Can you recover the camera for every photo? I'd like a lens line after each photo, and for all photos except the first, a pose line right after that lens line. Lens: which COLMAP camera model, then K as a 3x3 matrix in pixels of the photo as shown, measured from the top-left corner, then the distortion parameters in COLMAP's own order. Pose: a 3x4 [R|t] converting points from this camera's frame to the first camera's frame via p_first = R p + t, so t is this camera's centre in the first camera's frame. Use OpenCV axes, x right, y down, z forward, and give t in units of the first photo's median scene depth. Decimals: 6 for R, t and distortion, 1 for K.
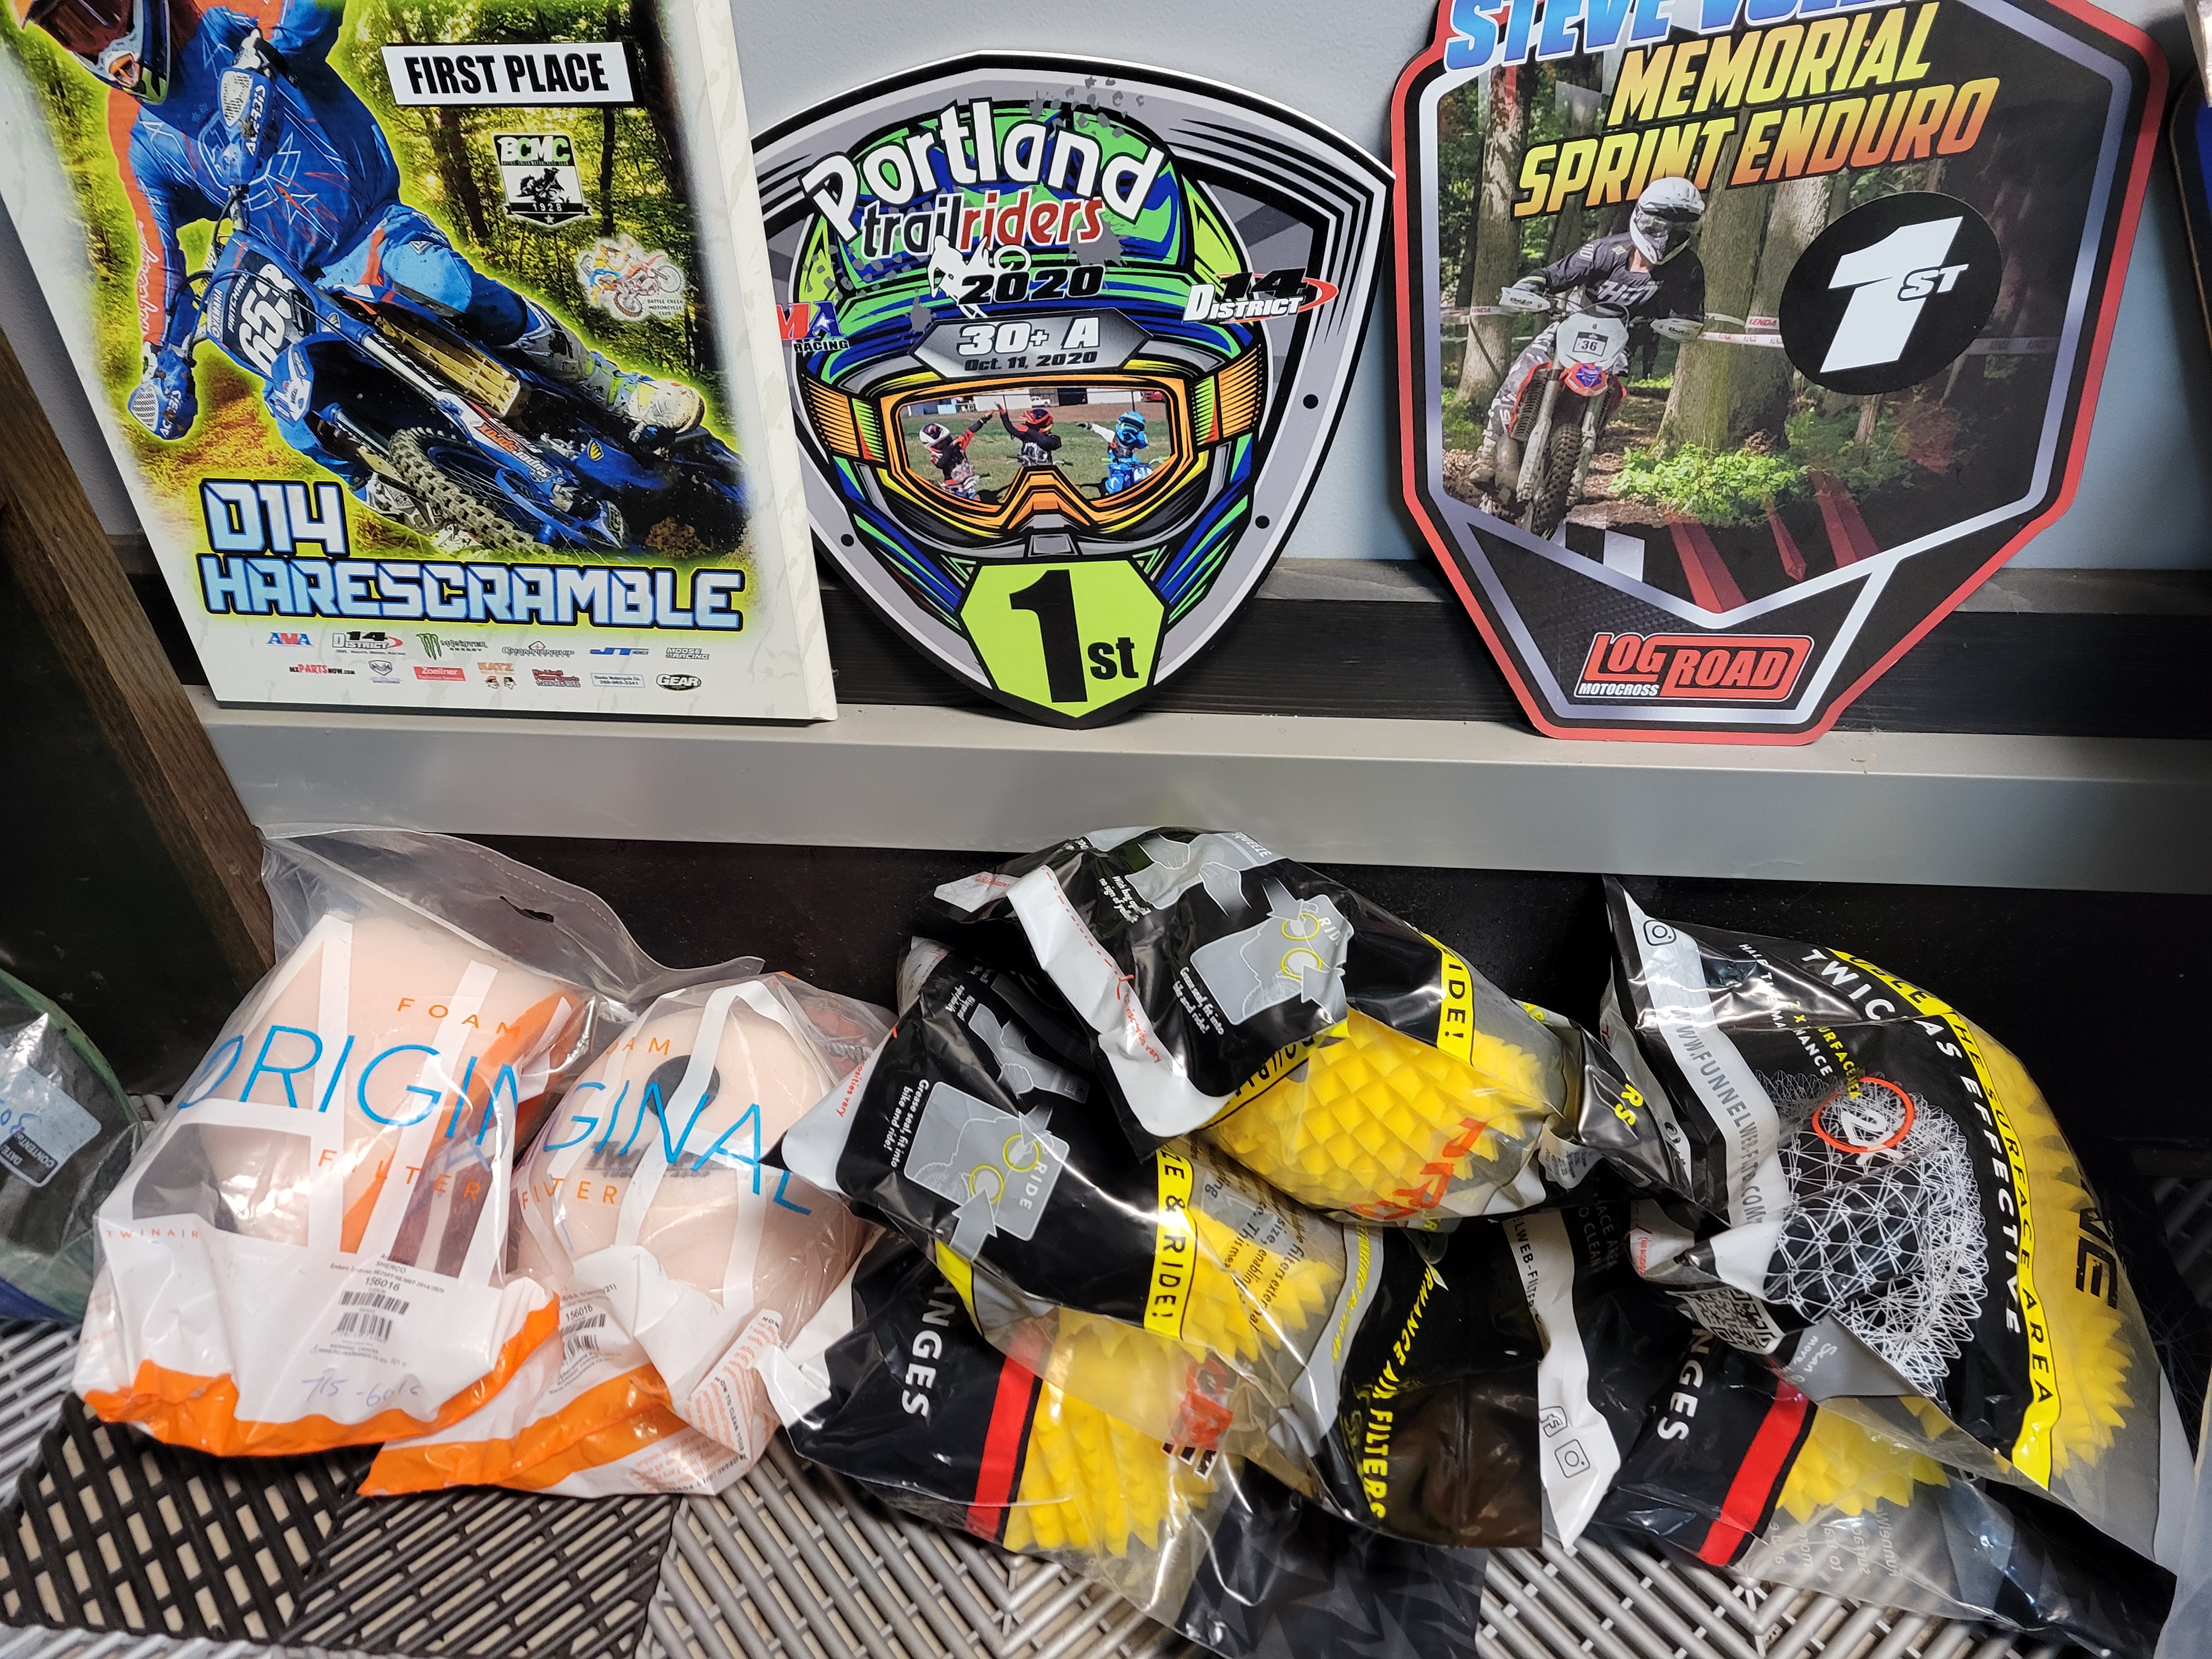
lens RADIAL K [[1667.7, 0, 1106.0], [0, 1667.7, 829.5], [0, 0, 1]] dist [0.038179, -0.023042]
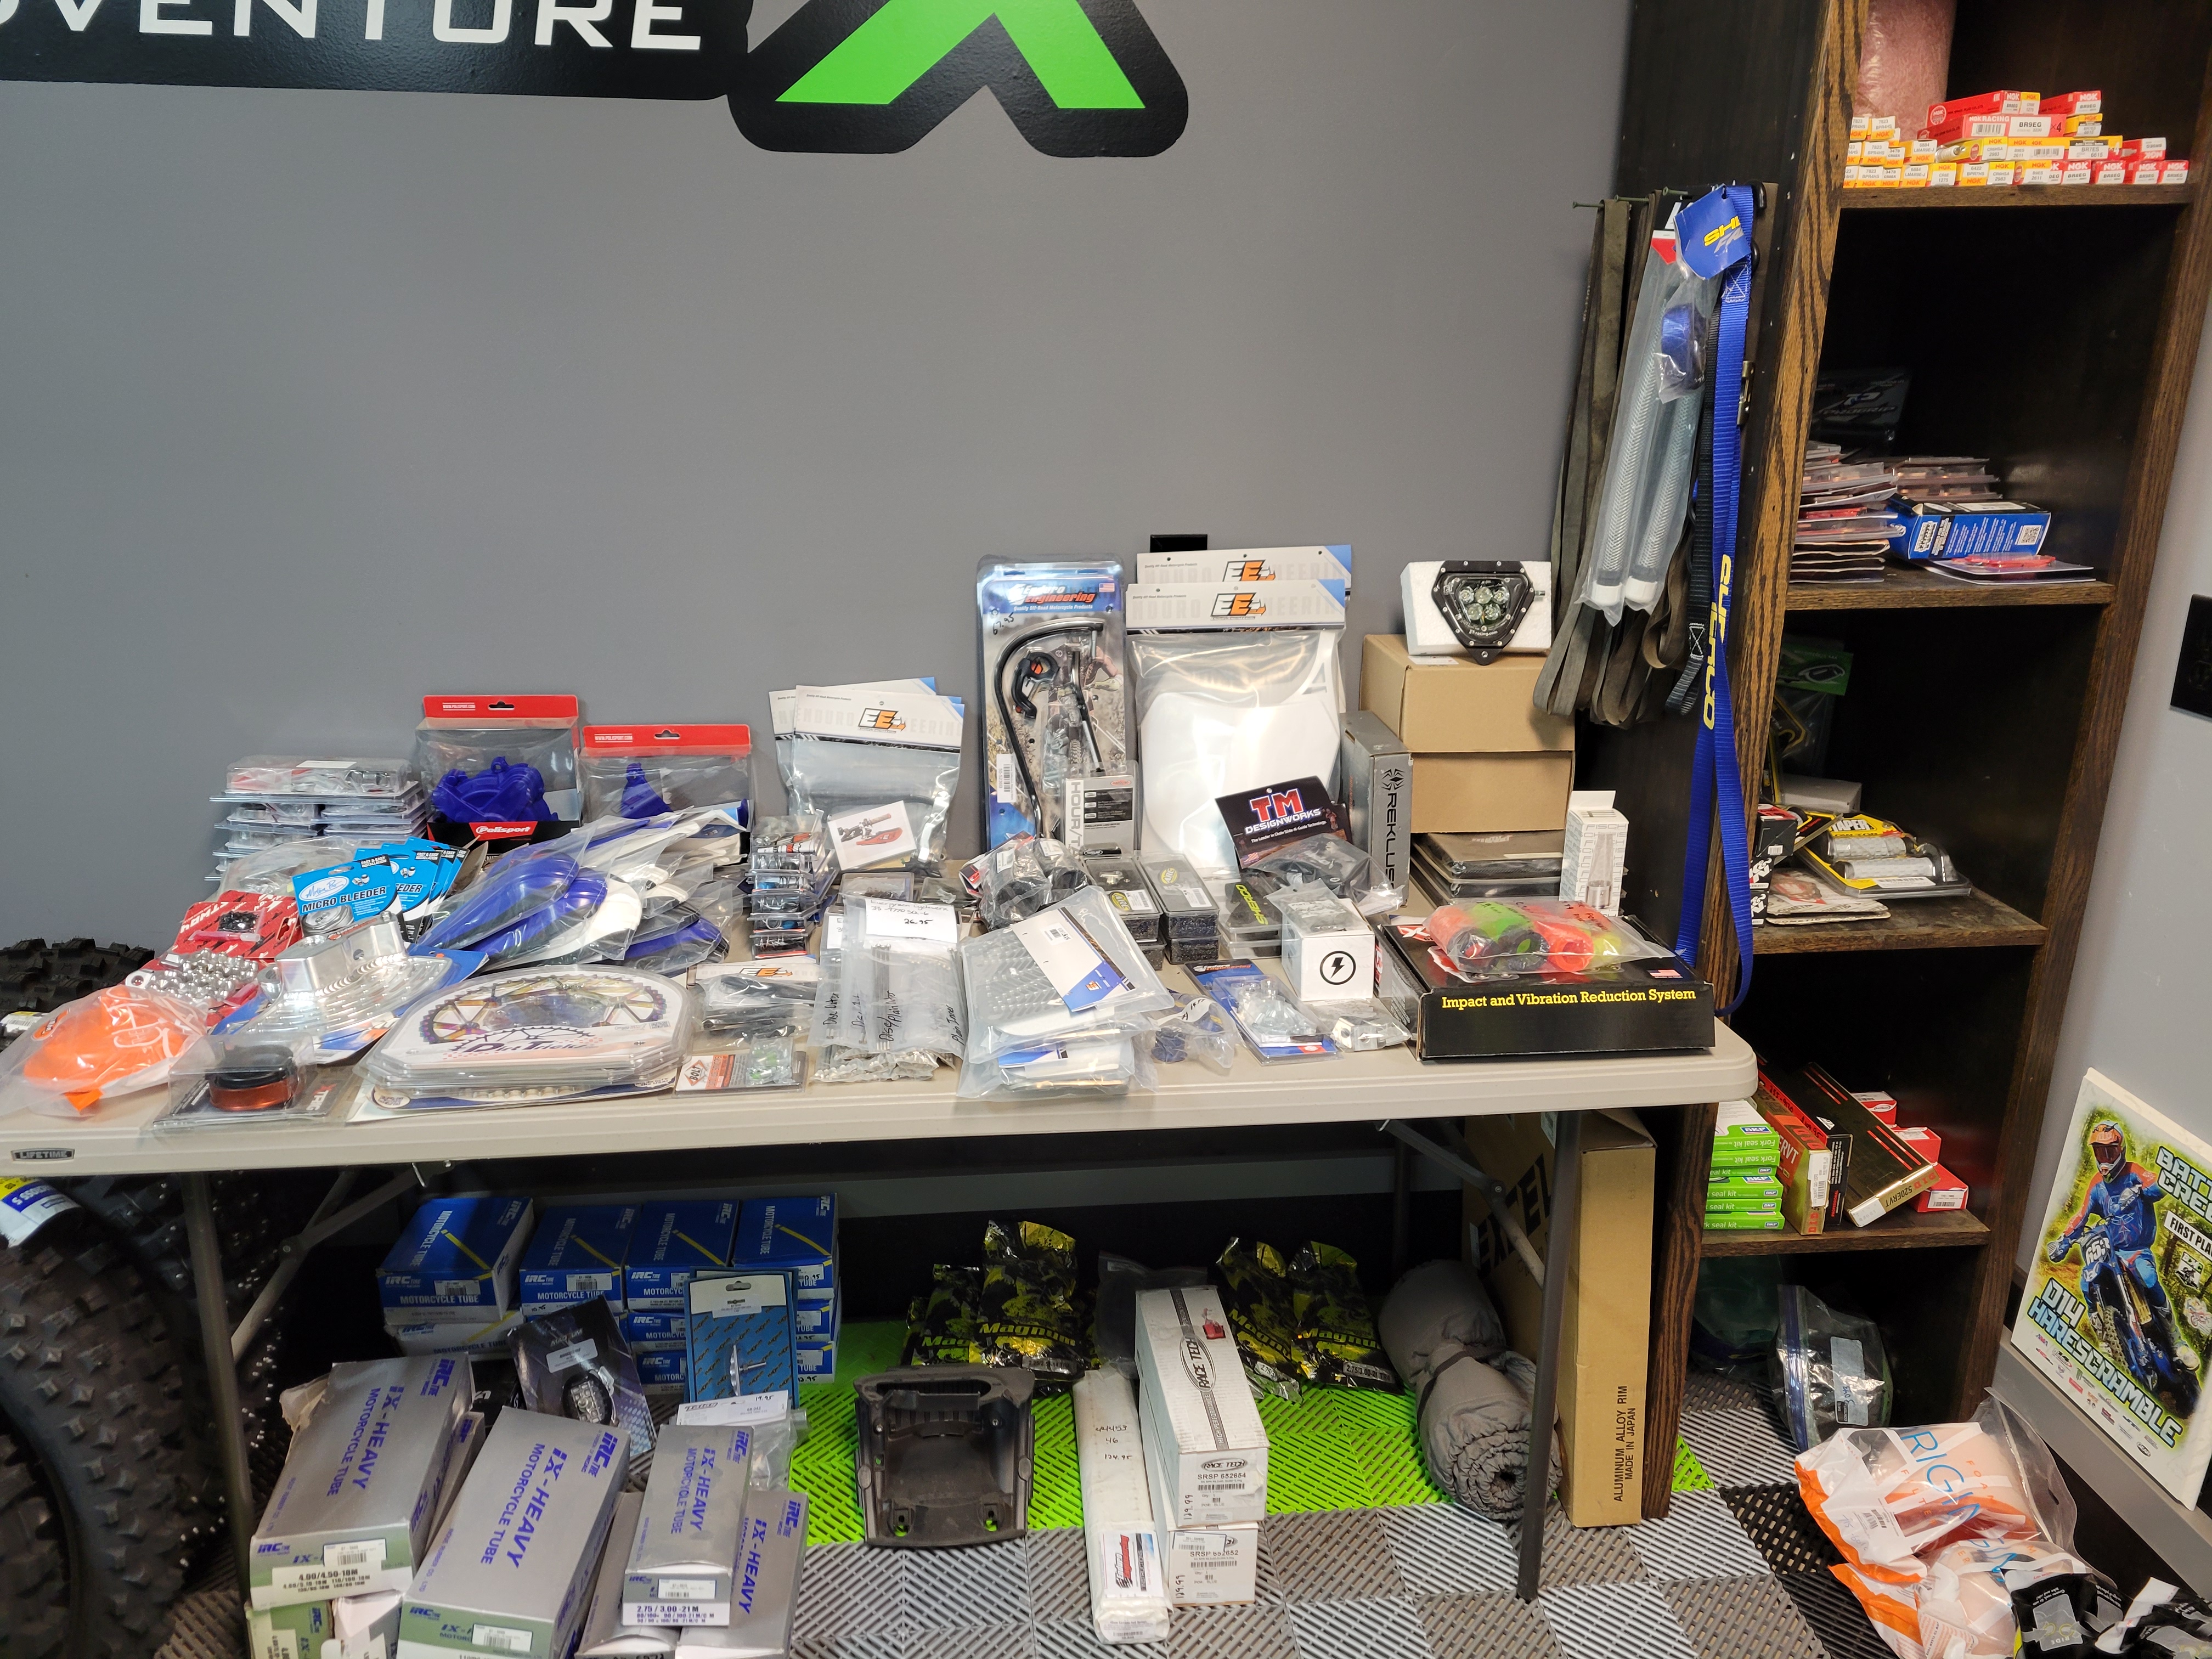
lens RADIAL K [[1667.7, 0, 1106.0], [0, 1667.7, 829.5], [0, 0, 1]] dist [0.038179, -0.023042]
pose [[0.212435, 0.339976, -0.916126, 1.530077], [-0.658697, 0.742330, 0.122739, -0.072556], [0.721796, 0.577376, 0.381638, -1.731538]]
